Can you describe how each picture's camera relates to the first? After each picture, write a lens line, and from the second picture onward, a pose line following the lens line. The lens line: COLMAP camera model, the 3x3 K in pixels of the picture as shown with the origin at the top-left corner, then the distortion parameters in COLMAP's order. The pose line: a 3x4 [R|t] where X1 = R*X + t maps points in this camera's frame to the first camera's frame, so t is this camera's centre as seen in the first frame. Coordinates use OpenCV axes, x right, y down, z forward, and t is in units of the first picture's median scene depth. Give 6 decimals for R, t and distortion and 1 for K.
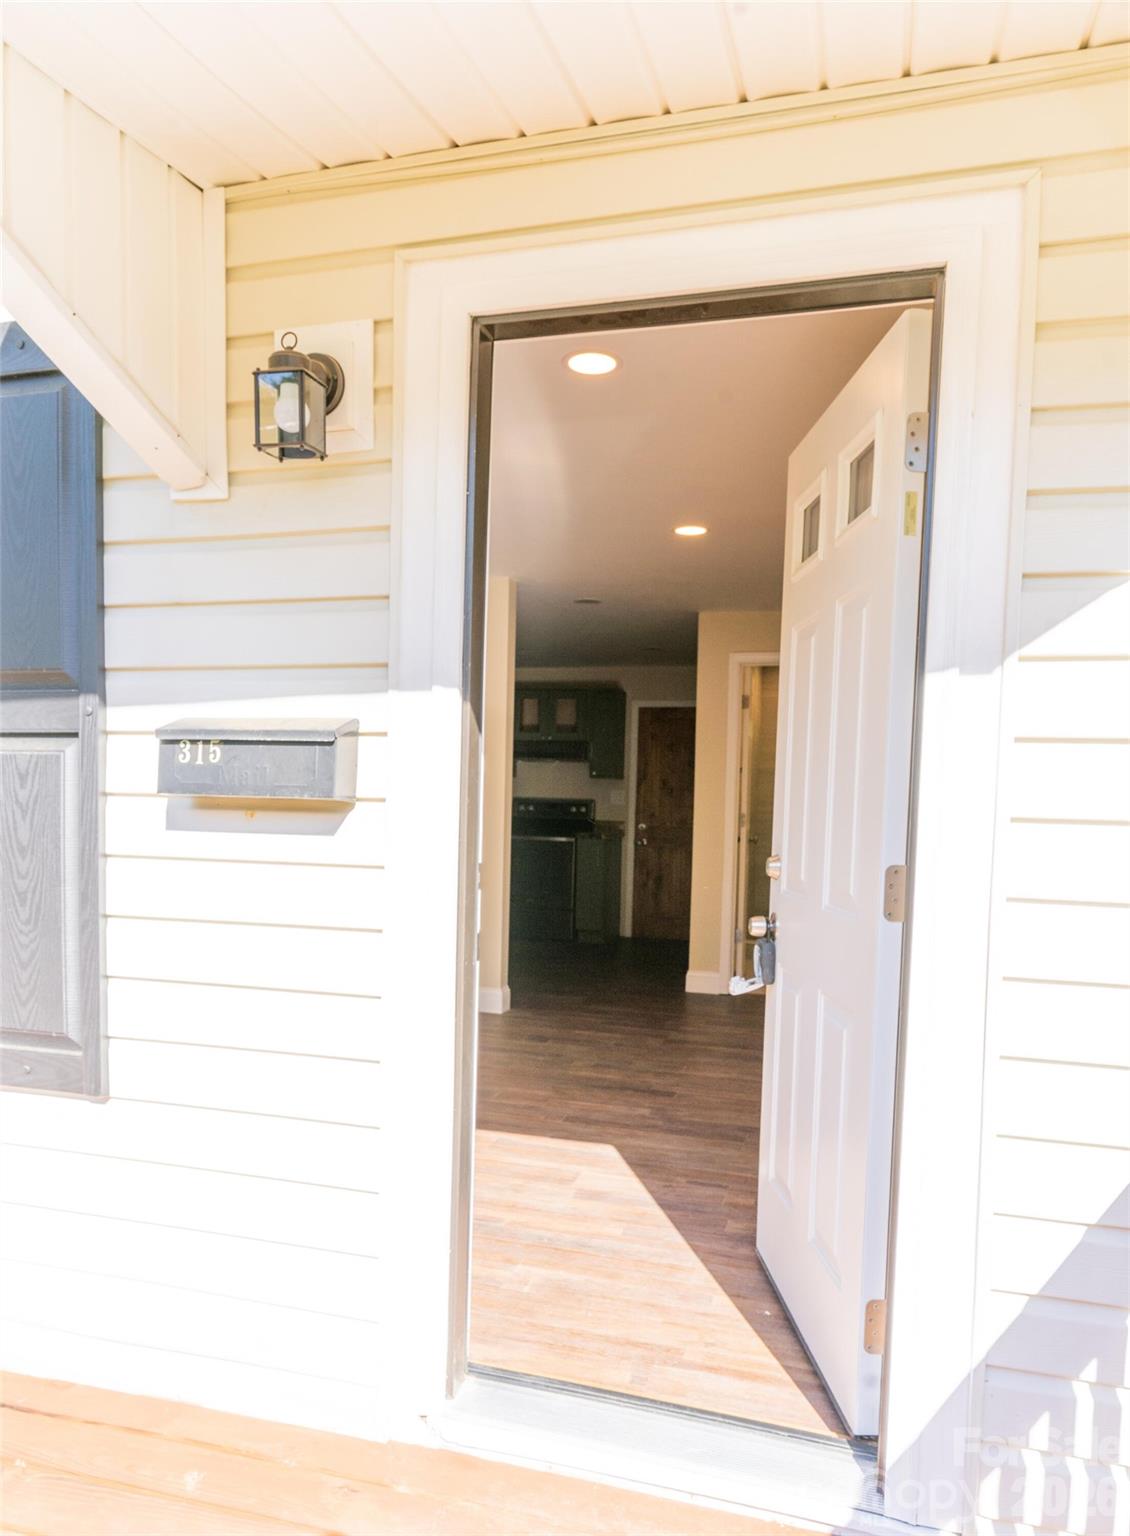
lens RADIAL K [[1051.1, 0, 581.2], [0, 1051.1, 853.9], [0, 0, 1]] dist [0.006407, -0.007273]
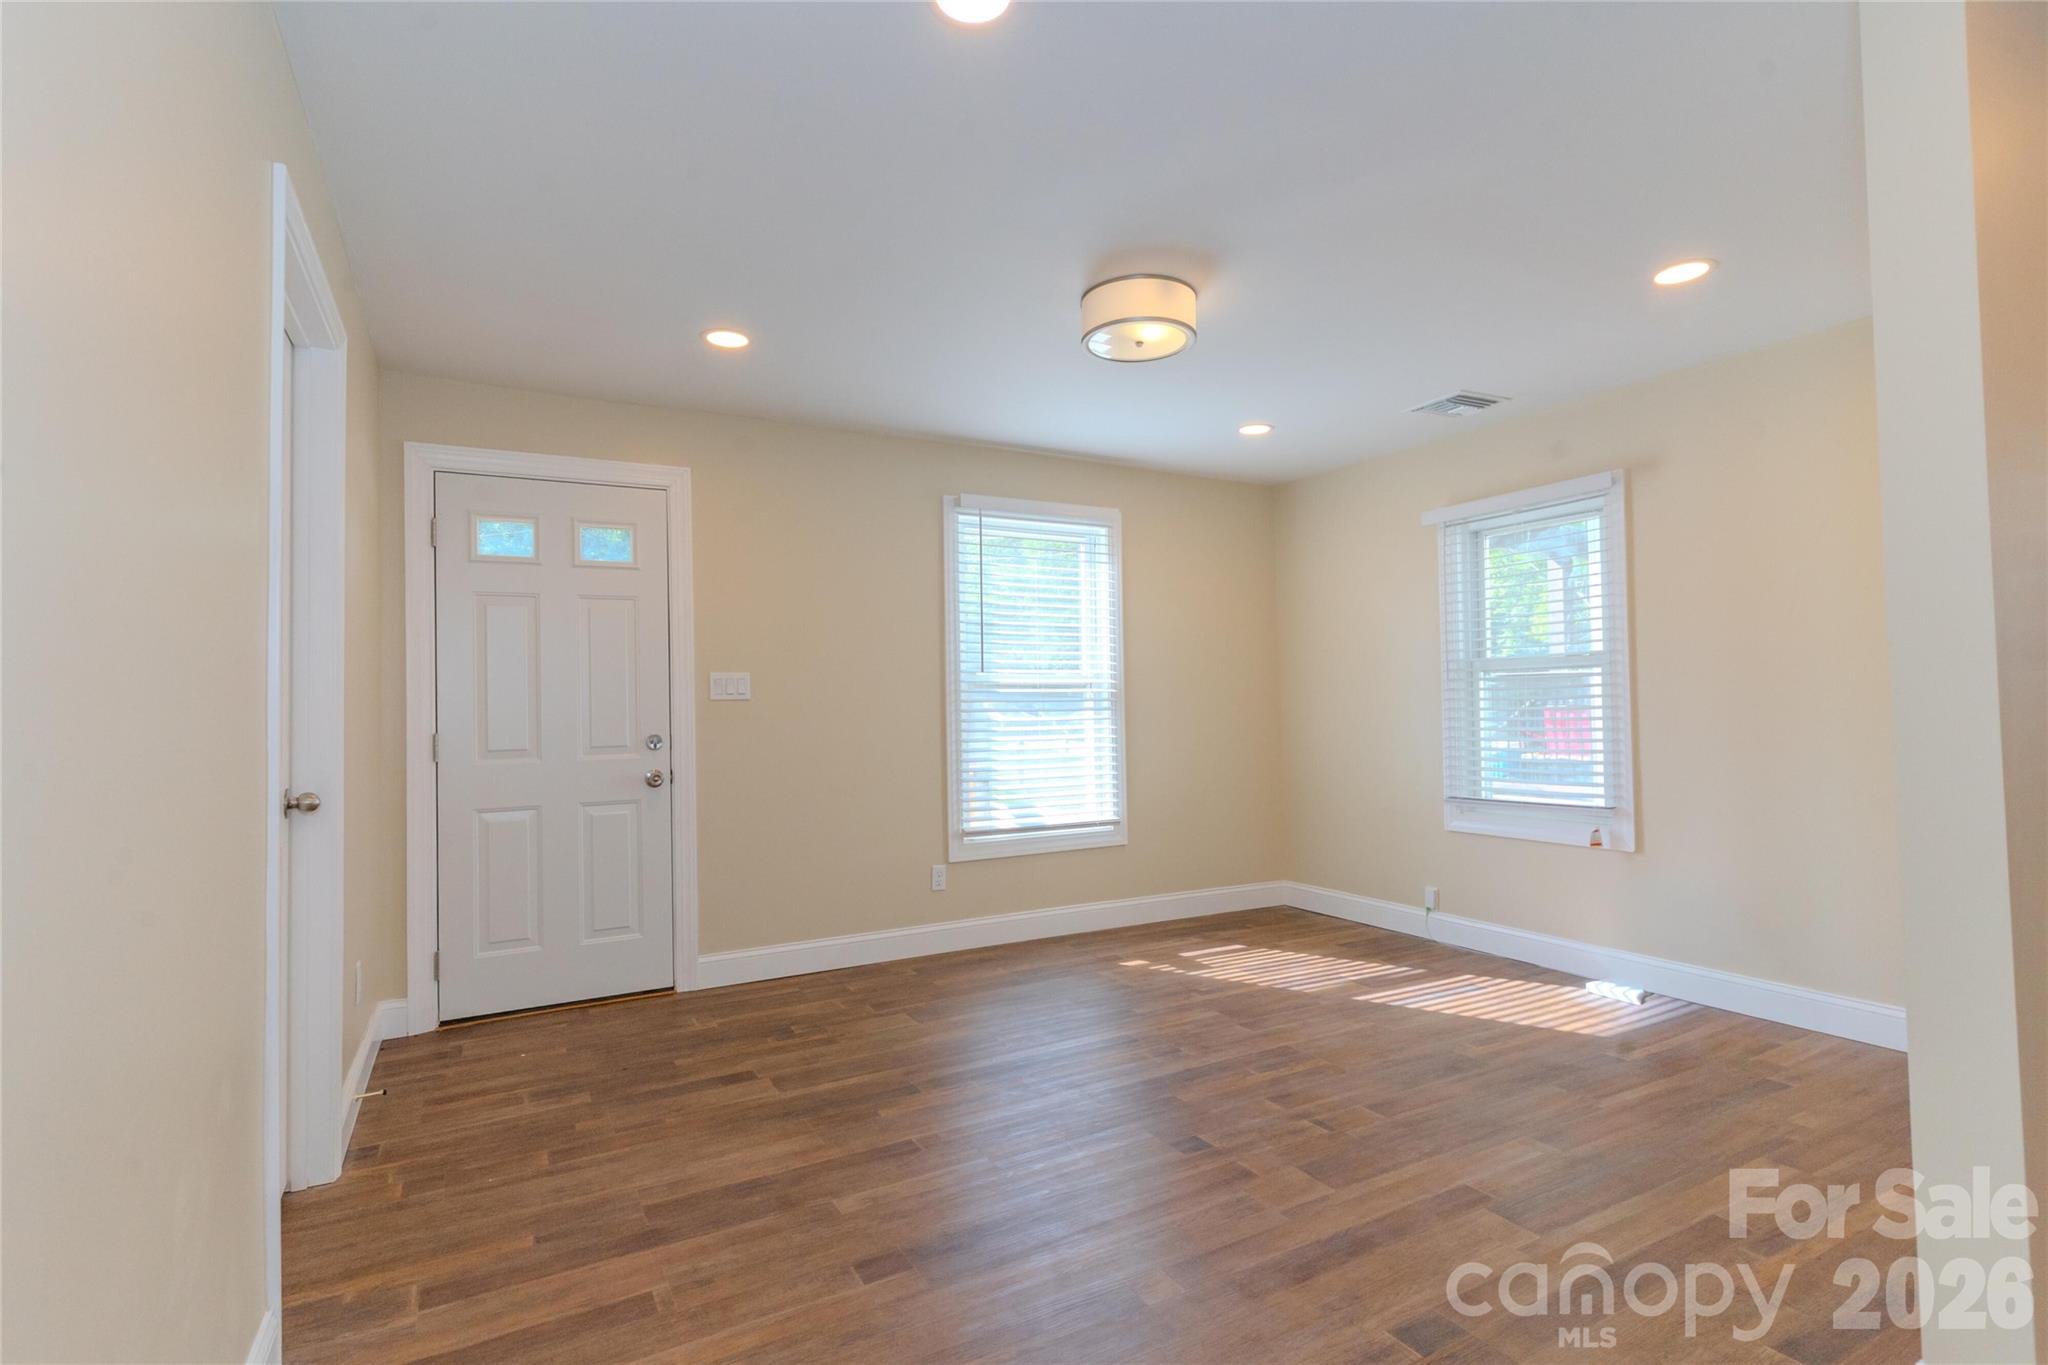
lens RADIAL K [[973.6, 0, 1044.6], [0, 973.6, 691.2], [0, 0, 1]] dist [0.004524, -0.001719]
pose [[-0.708867, -0.030563, -0.704680, 0.166589], [-0.033057, 0.999403, -0.010093, -0.023556], [0.704567, 0.016140, -0.709454, 0.636627]]
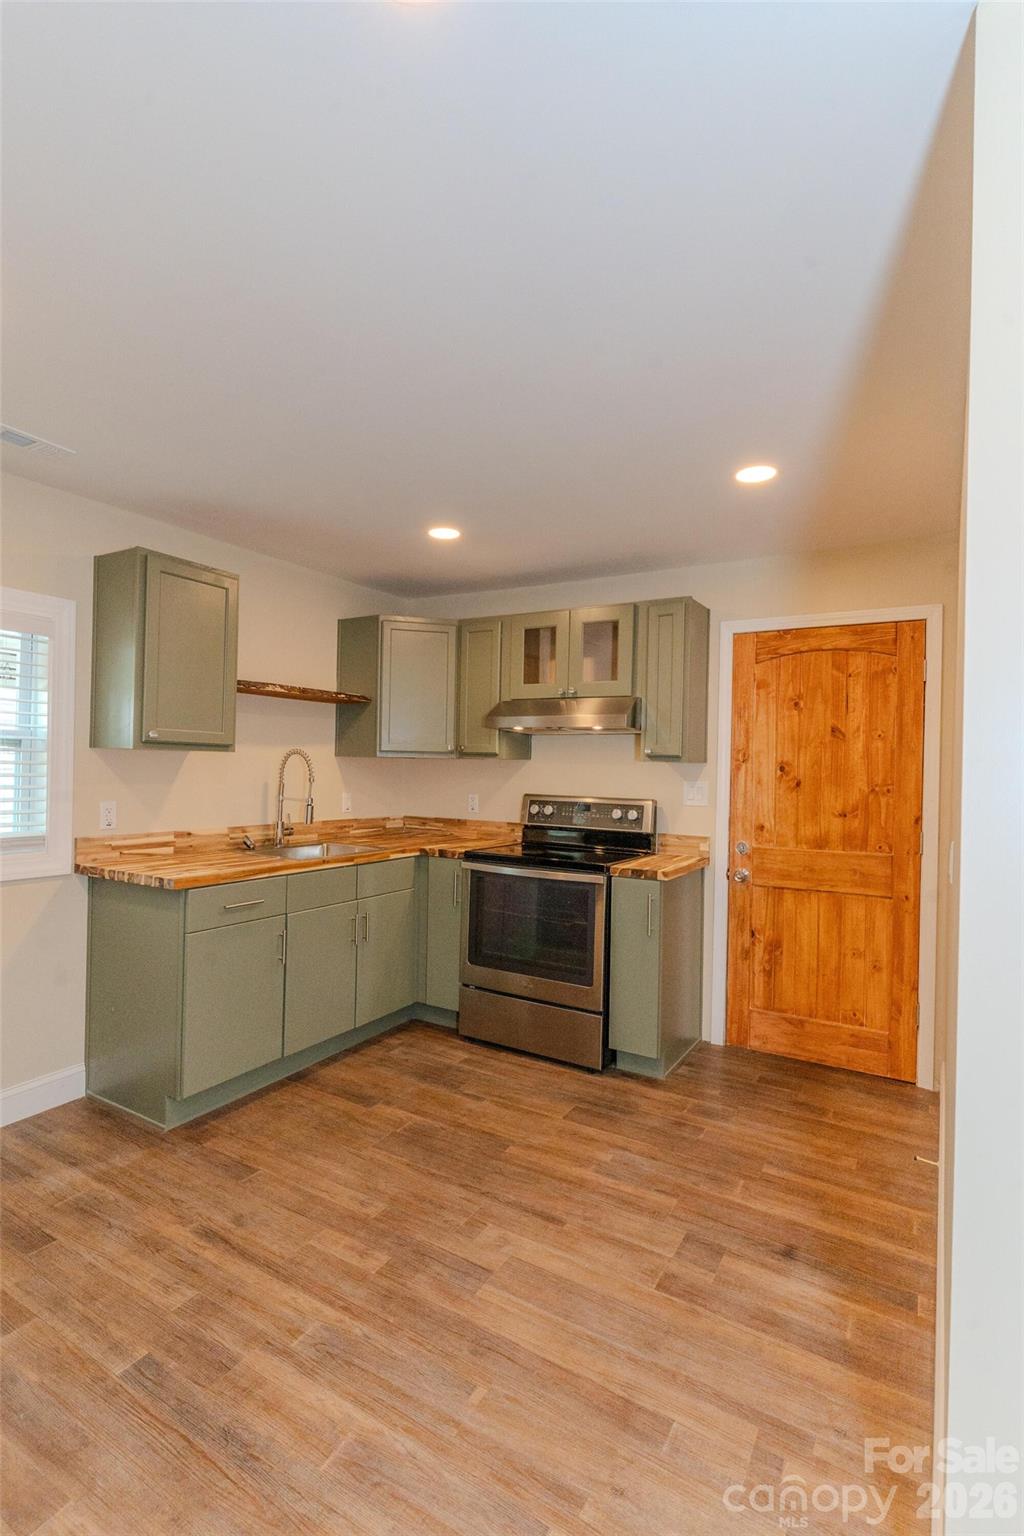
lens RADIAL K [[730.2, 0, 507.5], [0, 730.2, 769.3], [0, 0, 1]] dist [0.004524, -0.001719]
pose [[0.963470, -0.006749, -0.267731, 0.042768], [-0.003827, 0.999233, -0.038960, -0.051495], [0.267789, 0.038561, 0.962706, 0.596003]]
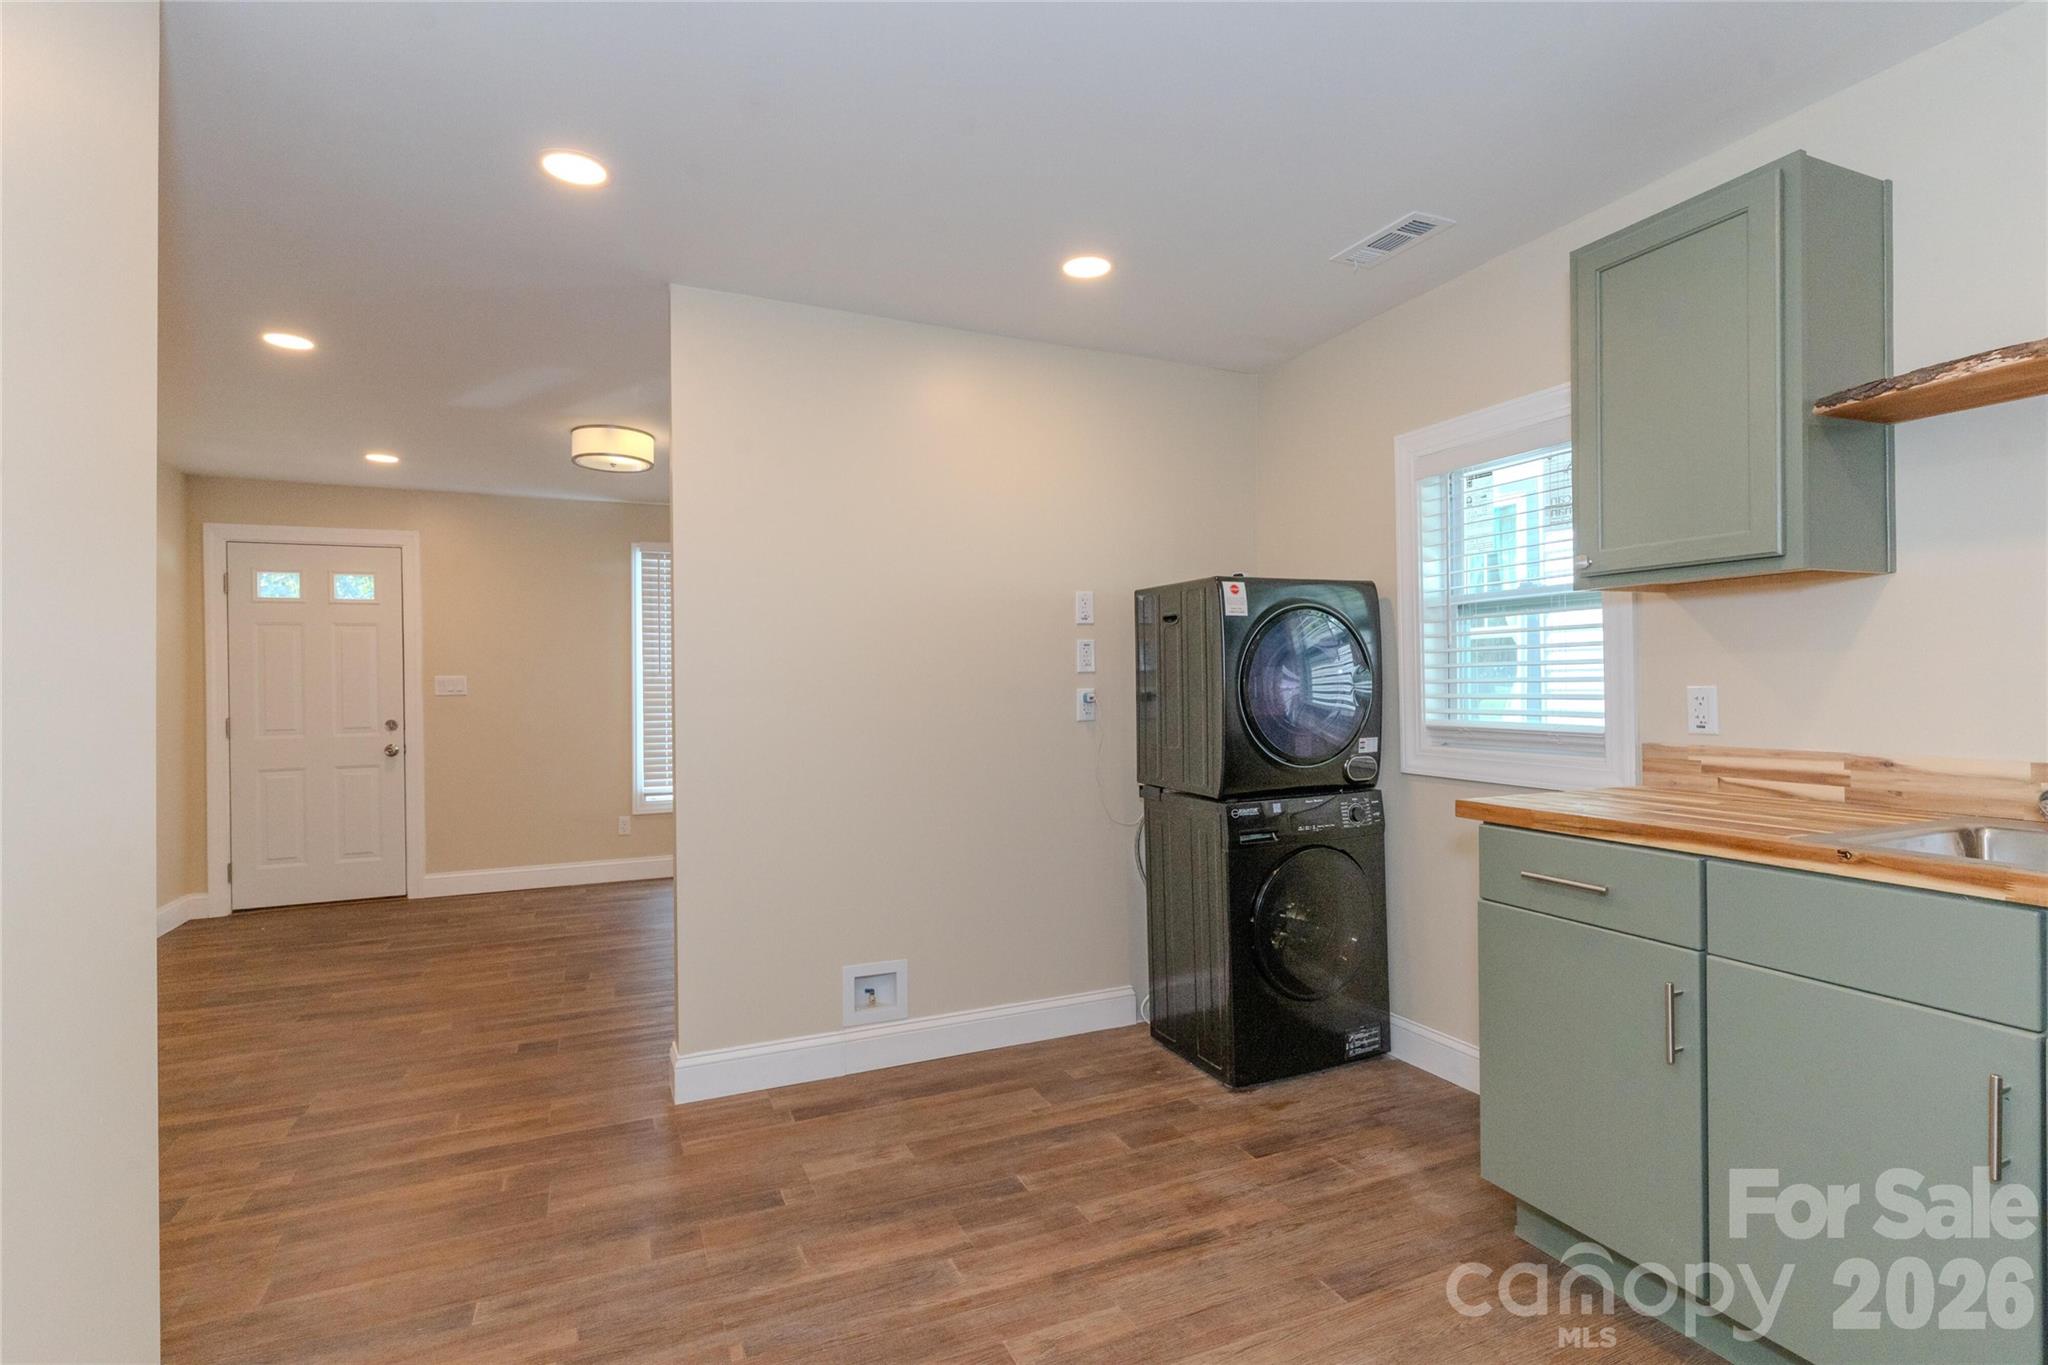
lens RADIAL K [[973.6, 0, 1032.5], [0, 973.6, 685.0], [0, 0, 1]] dist [0.004524, -0.001719]
pose [[-0.767506, -0.022029, -0.640664, 0.069440], [-0.036613, 0.999284, 0.009503, -0.045358], [0.639996, 0.030750, -0.767763, 0.942742]]
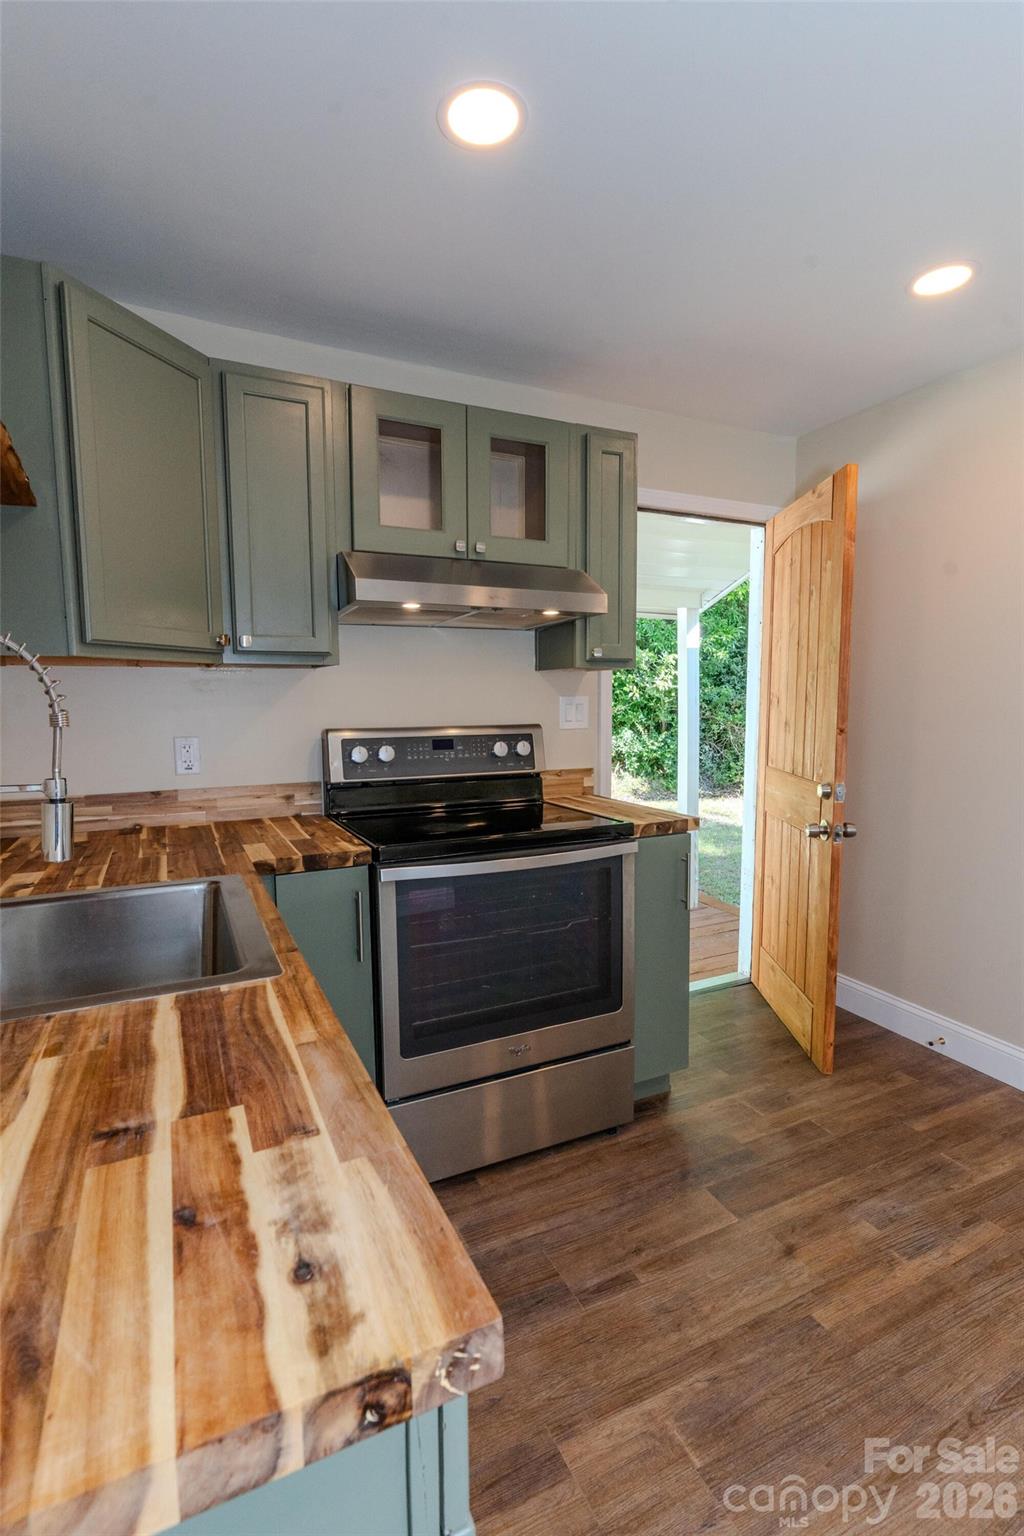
lens RADIAL K [[730.2, 0, 509.4], [0, 730.2, 764.6], [0, 0, 1]] dist [0.004524, -0.001719]
pose [[0.752954, -0.095246, 0.651143, -0.181314], [0.054698, 0.995105, 0.082309, -0.059212], [-0.655795, -0.026359, 0.754478, 0.796689]]
